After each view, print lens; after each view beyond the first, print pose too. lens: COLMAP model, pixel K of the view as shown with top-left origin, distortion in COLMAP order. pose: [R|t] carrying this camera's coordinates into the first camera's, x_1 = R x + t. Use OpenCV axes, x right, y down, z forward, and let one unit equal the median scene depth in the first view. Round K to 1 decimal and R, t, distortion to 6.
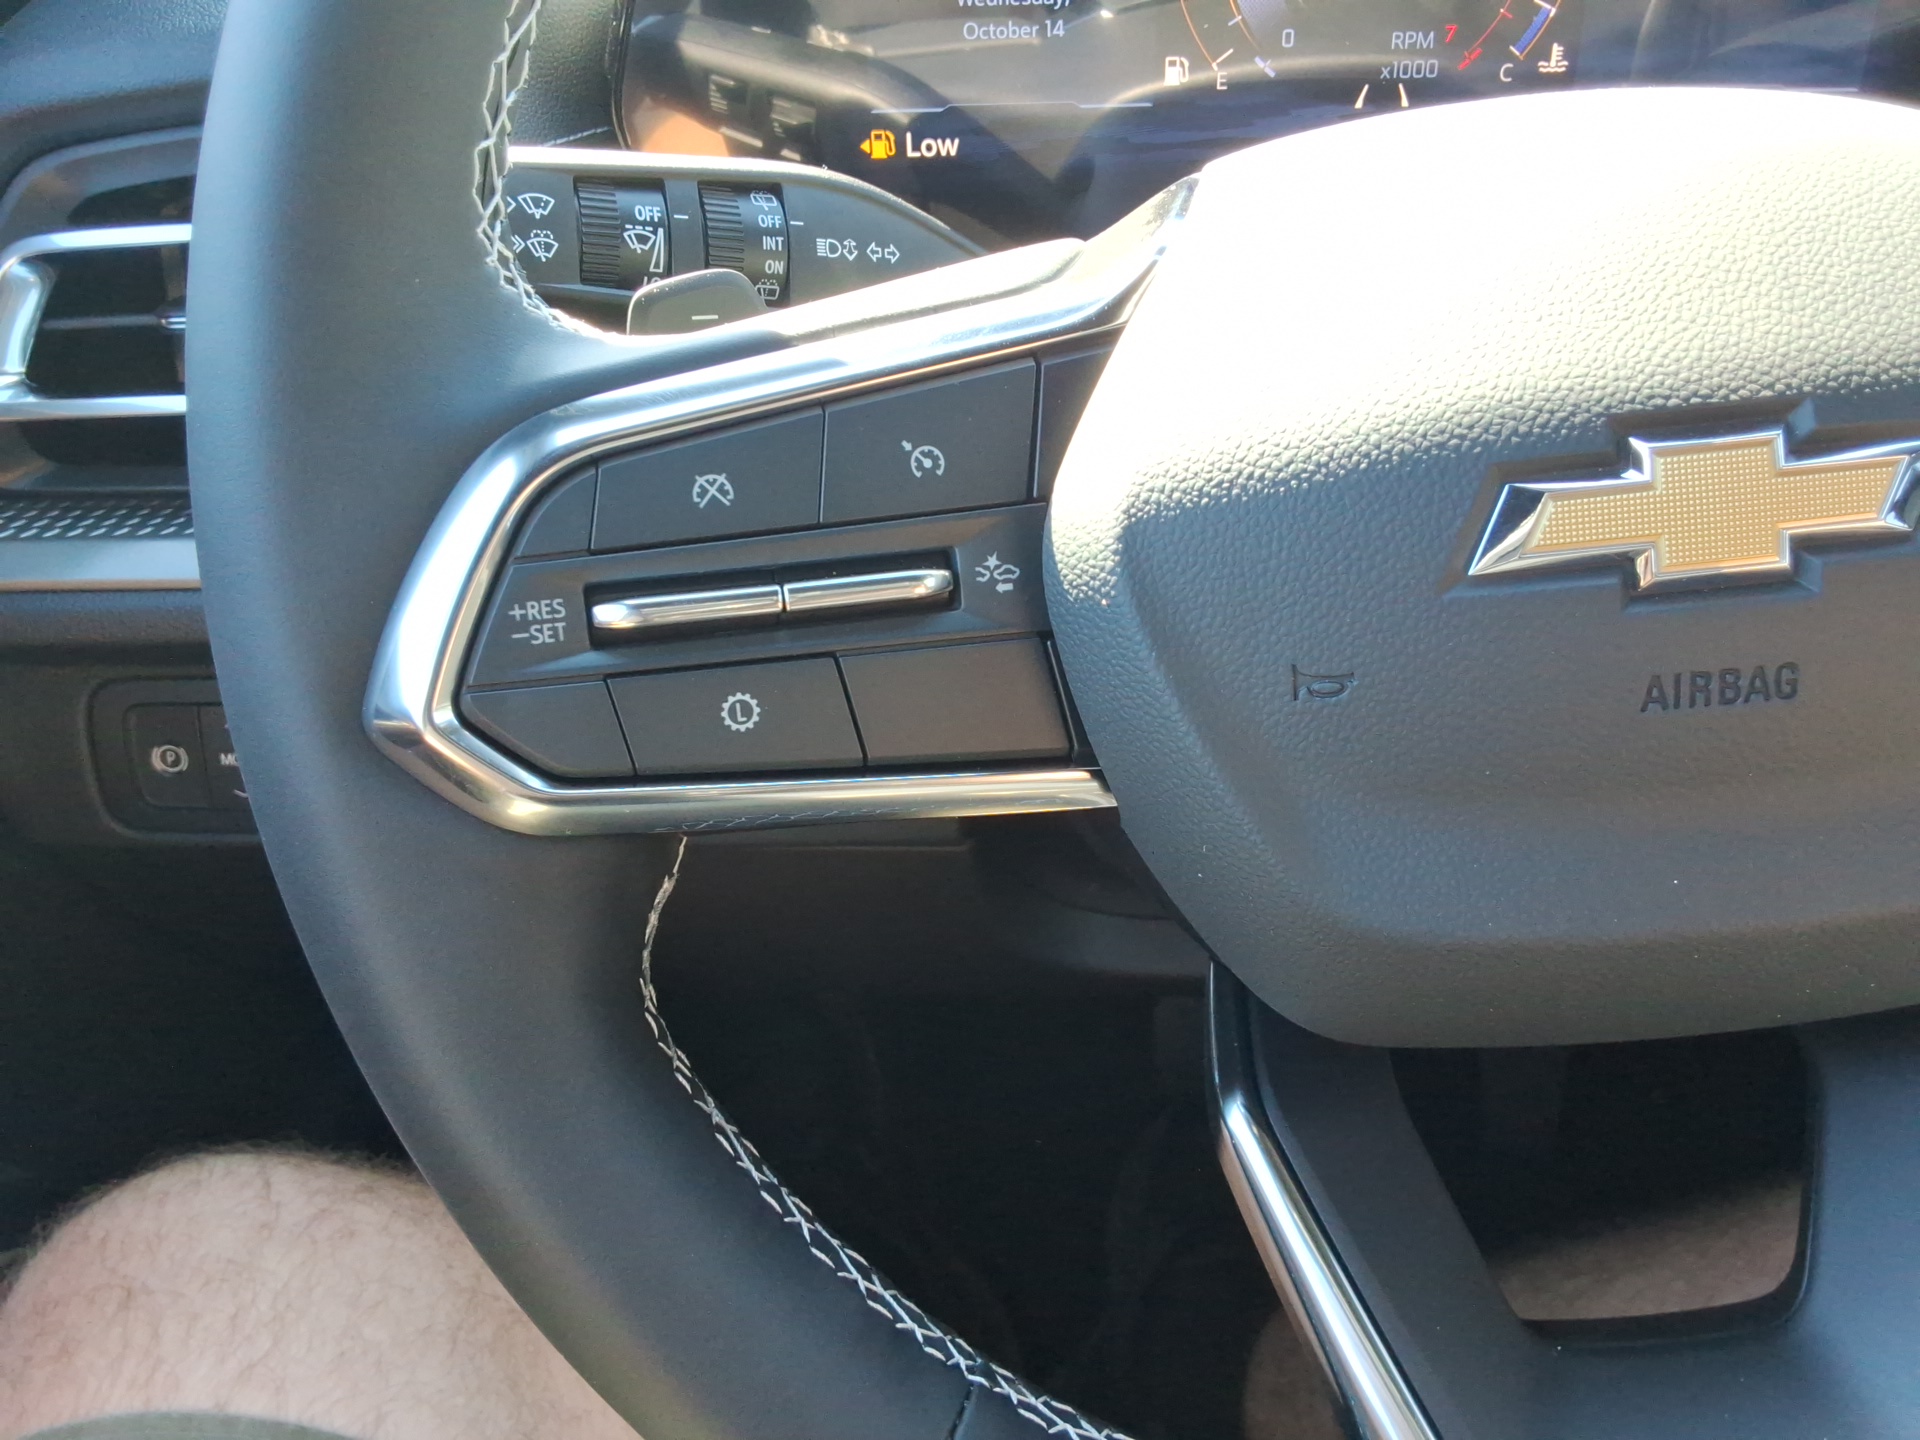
lens RADIAL K [[1558.0, 0, 999.7], [0, 1558.0, 717.2], [0, 0, 1]] dist [0.099302, -0.146546]
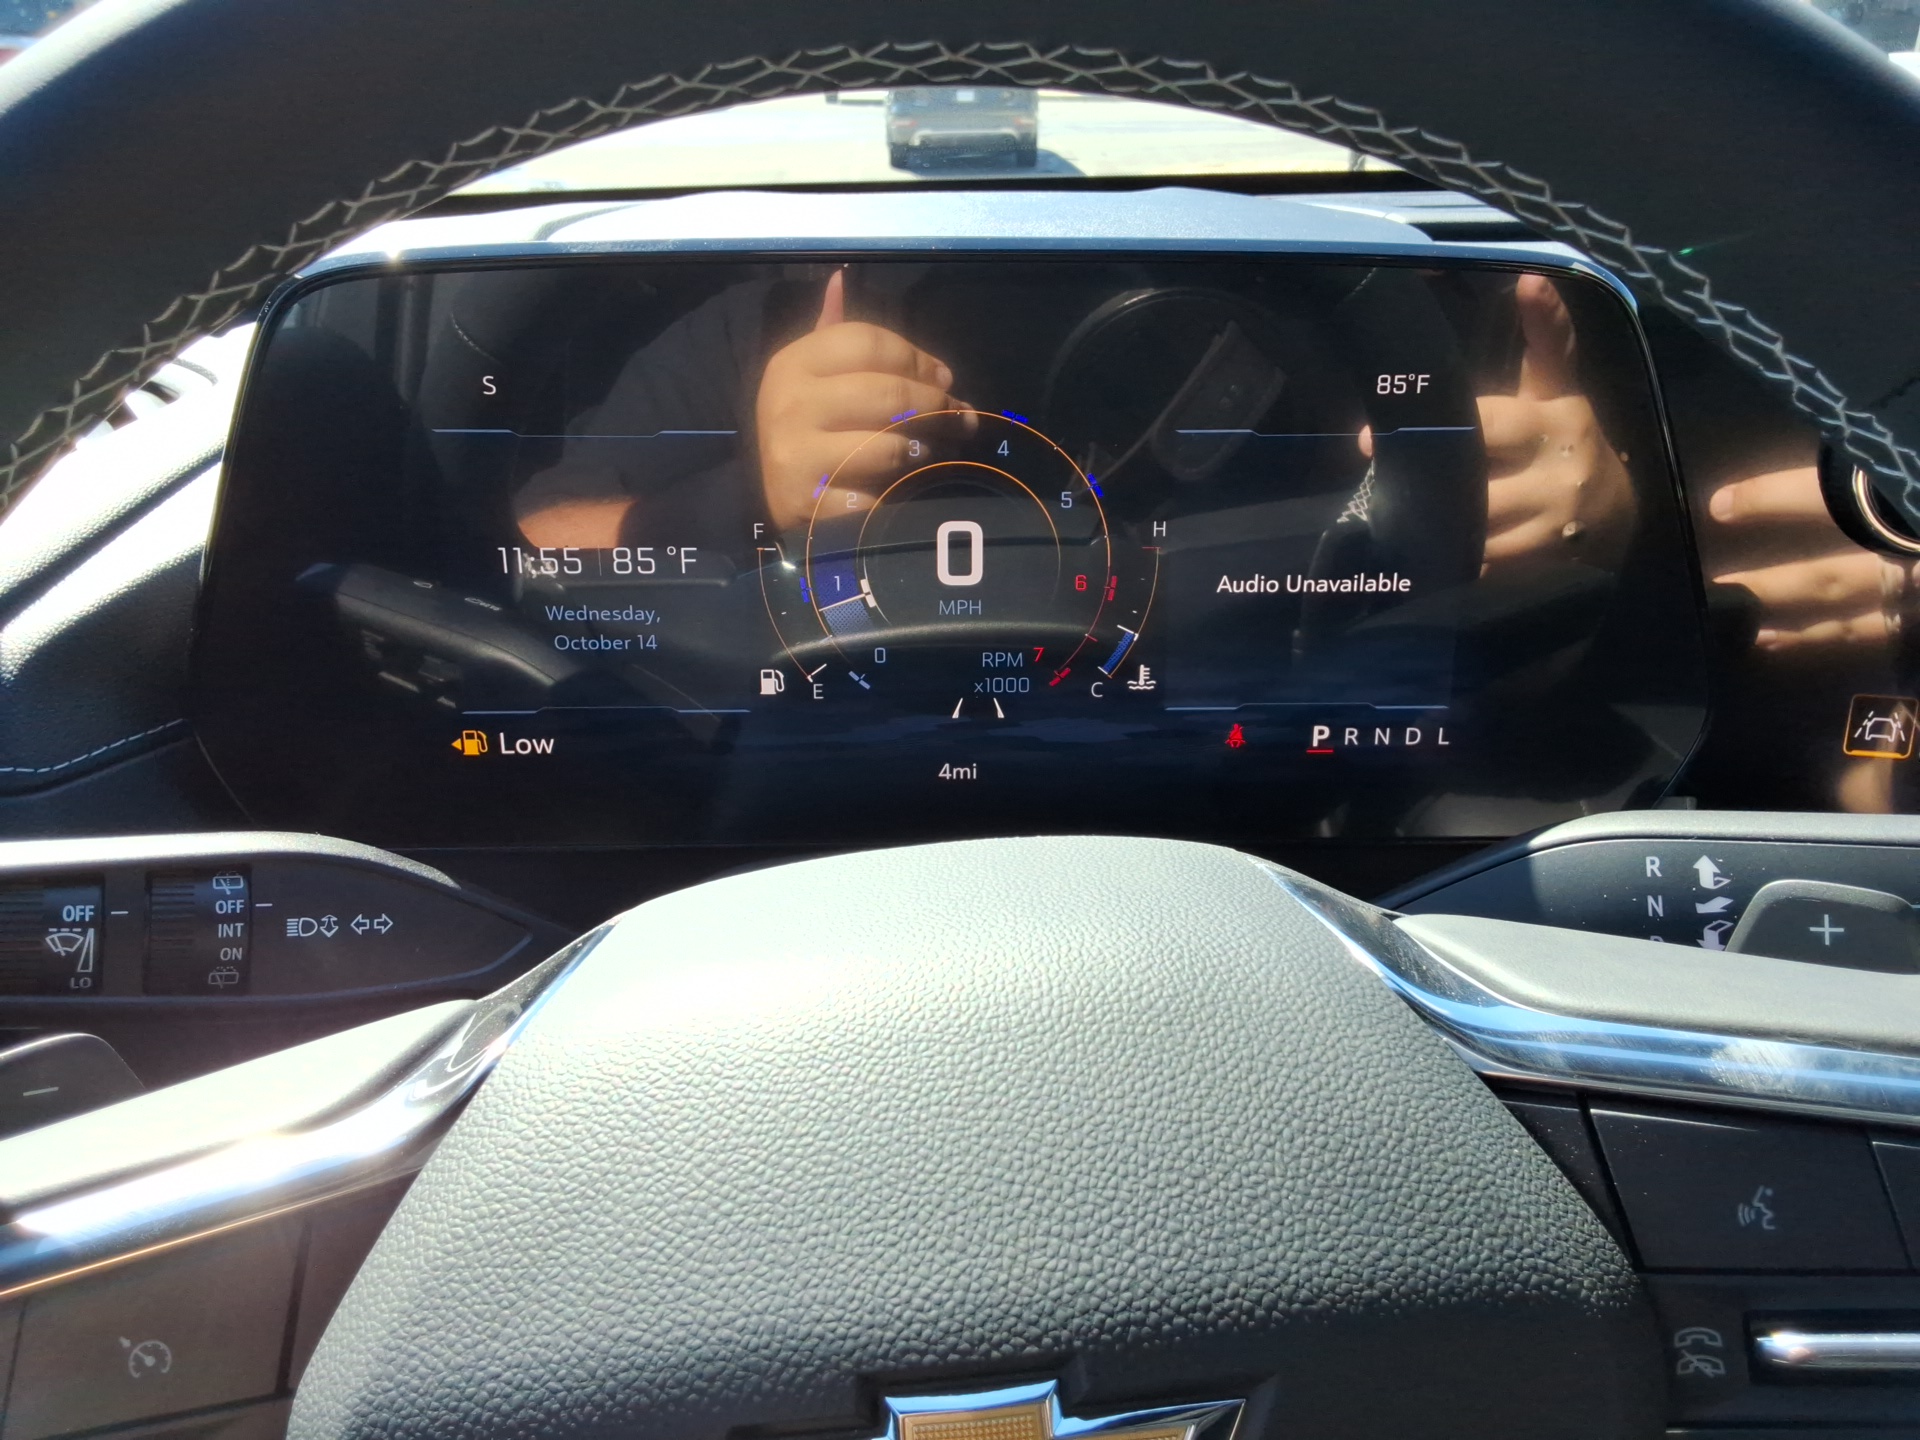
lens RADIAL K [[1558.0, 0, 998.4], [0, 1558.0, 698.9], [0, 0, 1]] dist [0.099302, -0.146546]
pose [[0.999125, 0.009132, 0.040814, 0.364068], [-0.000285, 0.977331, -0.211715, -0.320215], [-0.041822, 0.211518, 0.976479, 0.051280]]
